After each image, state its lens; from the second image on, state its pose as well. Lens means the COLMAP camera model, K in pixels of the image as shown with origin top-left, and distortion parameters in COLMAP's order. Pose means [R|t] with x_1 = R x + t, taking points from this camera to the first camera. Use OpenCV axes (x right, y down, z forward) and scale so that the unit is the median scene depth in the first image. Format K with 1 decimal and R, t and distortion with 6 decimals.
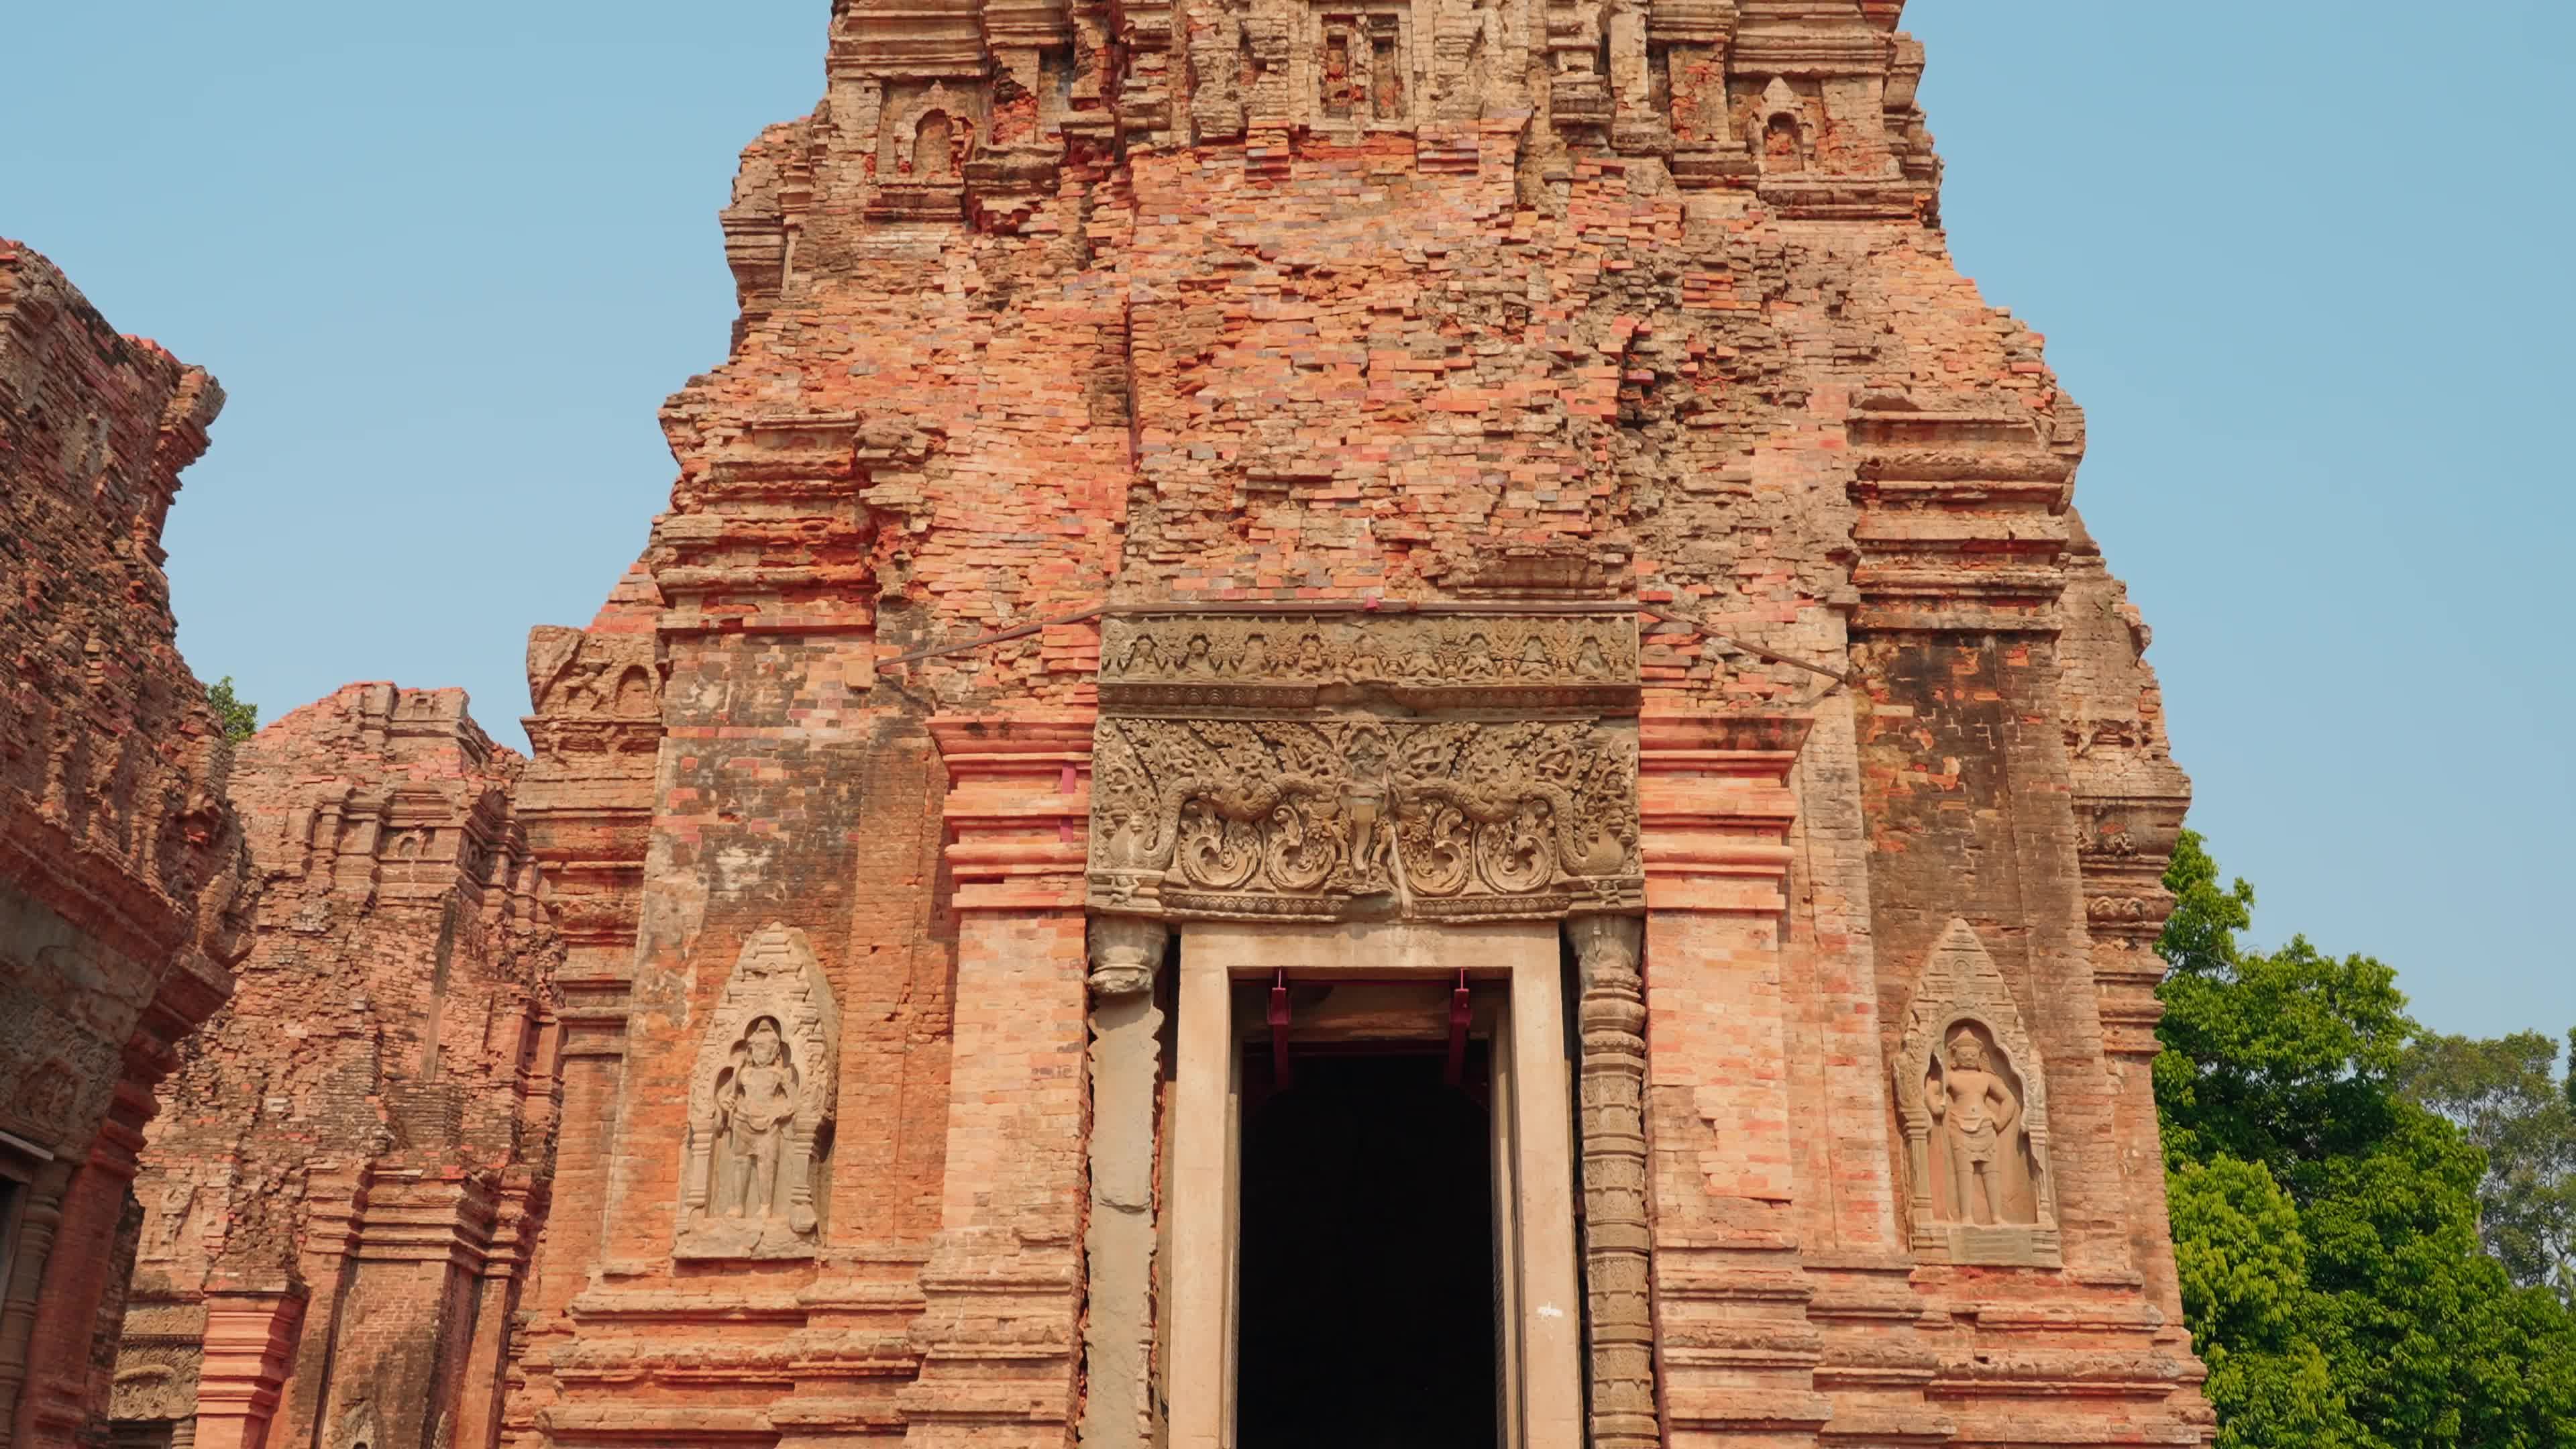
lens RADIAL K [[2297.4, 0, 1288.0], [0, 2297.4, 724.5], [0, 0, 1]] dist [-0.028799, 0.023927]
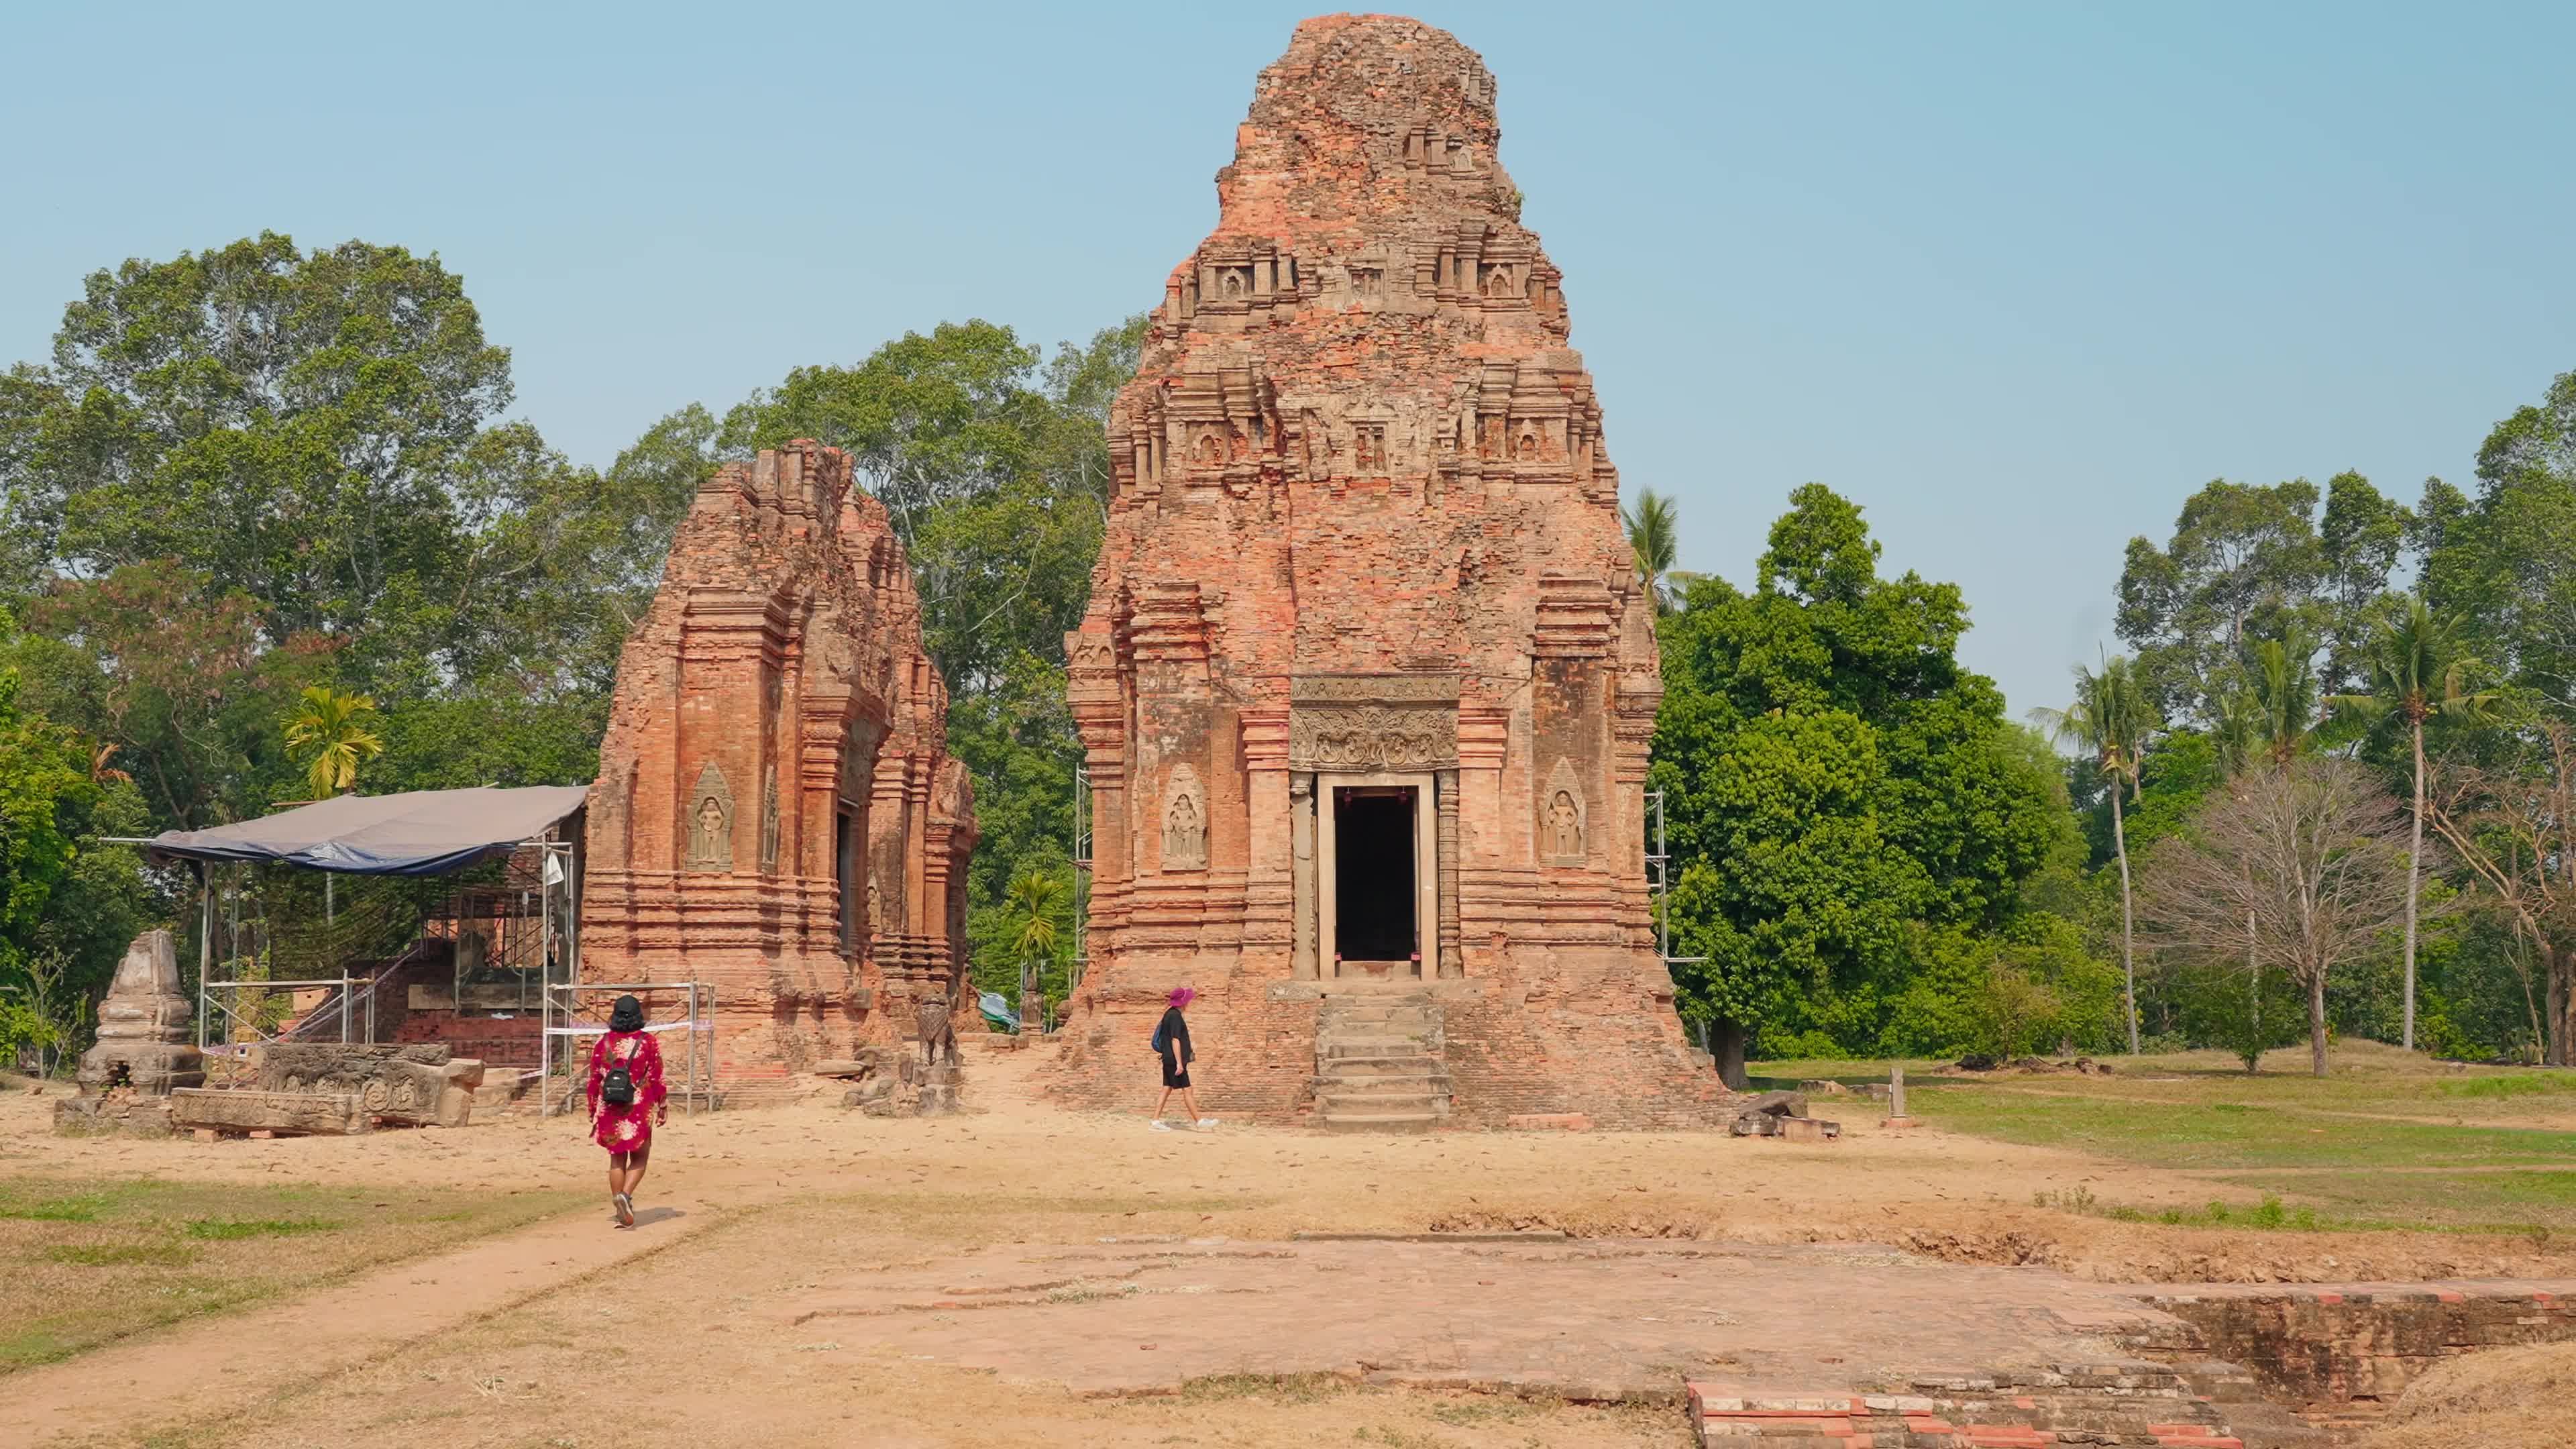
lens RADIAL K [[2297.4, 0, 1288.0], [0, 2297.4, 724.5], [0, 0, 1]] dist [-0.028799, 0.023927]
pose [[0.999846, -0.014699, 0.009602, -0.104917], [0.011448, 0.960450, 0.278216, -0.781565], [-0.013312, -0.278063, 0.960471, -1.864691]]
